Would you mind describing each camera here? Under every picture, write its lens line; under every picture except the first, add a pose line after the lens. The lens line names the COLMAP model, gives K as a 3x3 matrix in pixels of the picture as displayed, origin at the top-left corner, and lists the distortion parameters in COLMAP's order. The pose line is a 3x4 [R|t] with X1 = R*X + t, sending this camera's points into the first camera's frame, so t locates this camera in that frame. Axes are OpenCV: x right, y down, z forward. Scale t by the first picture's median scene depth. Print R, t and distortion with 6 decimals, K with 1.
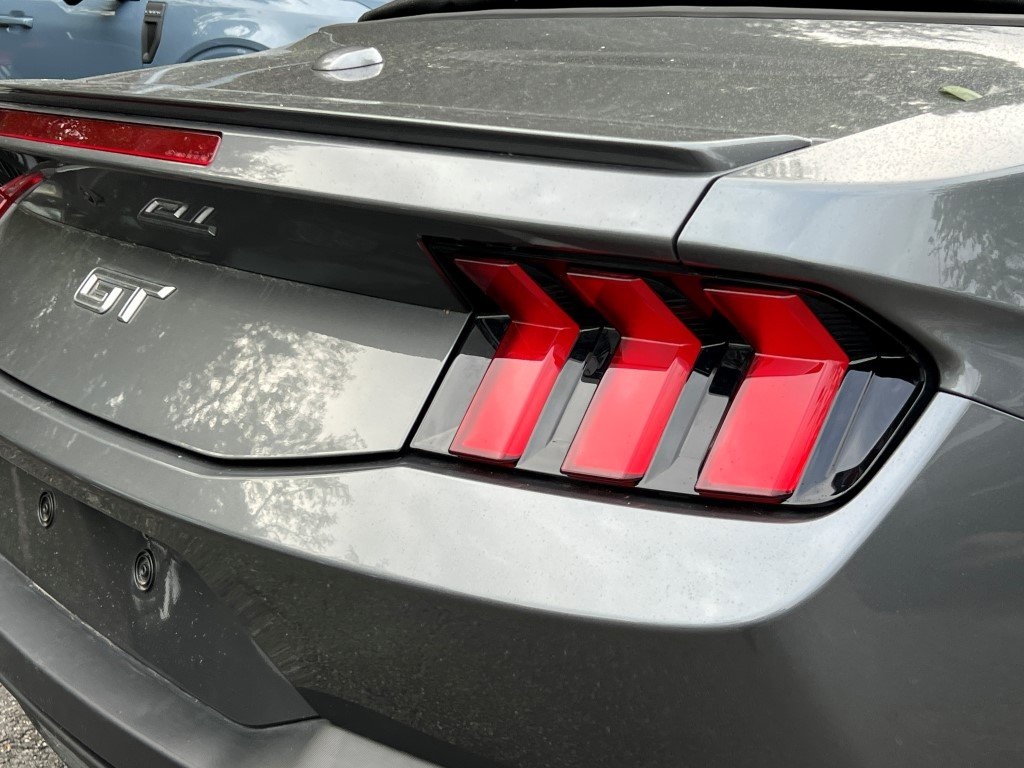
lens RADIAL K [[1385.0, 0, 512.0], [0, 1385.0, 384.0], [0, 0, 1]] dist [0.029888, 0.043686]
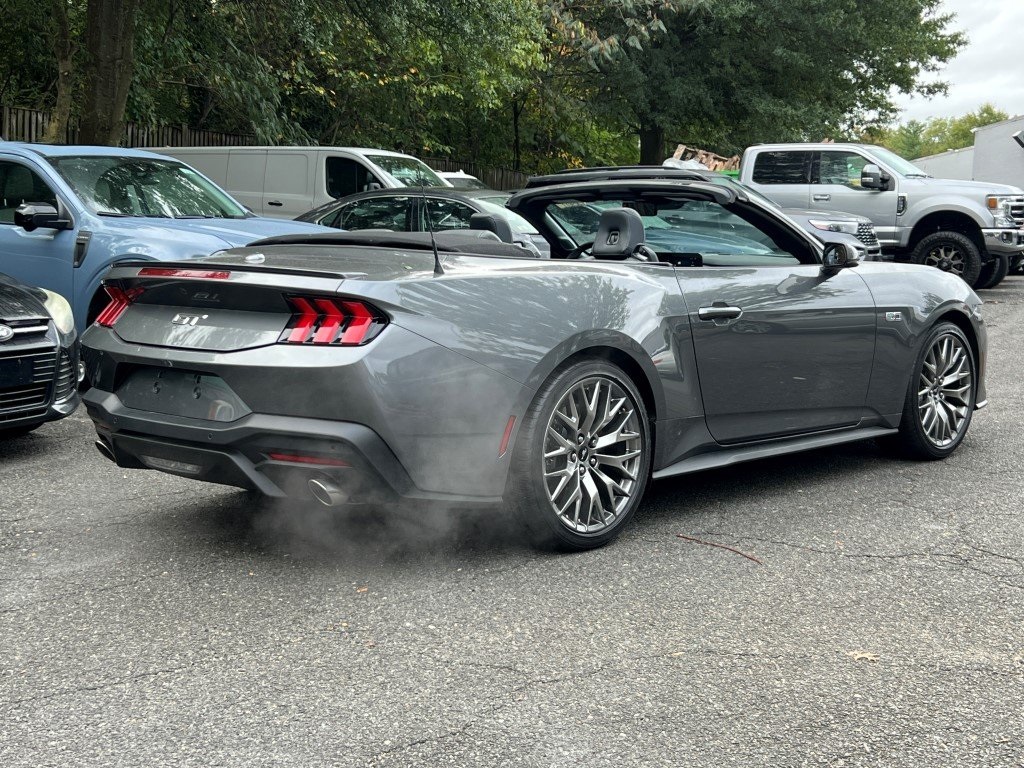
lens RADIAL K [[1385.0, 0, 512.0], [0, 1385.0, 384.0], [0, 0, 1]] dist [0.029888, 0.043686]
pose [[0.988819, 0.019490, 0.147839, 0.009447], [0.004900, 0.986640, -0.162841, 0.683915], [-0.149038, 0.161744, 0.975513, -2.560036]]
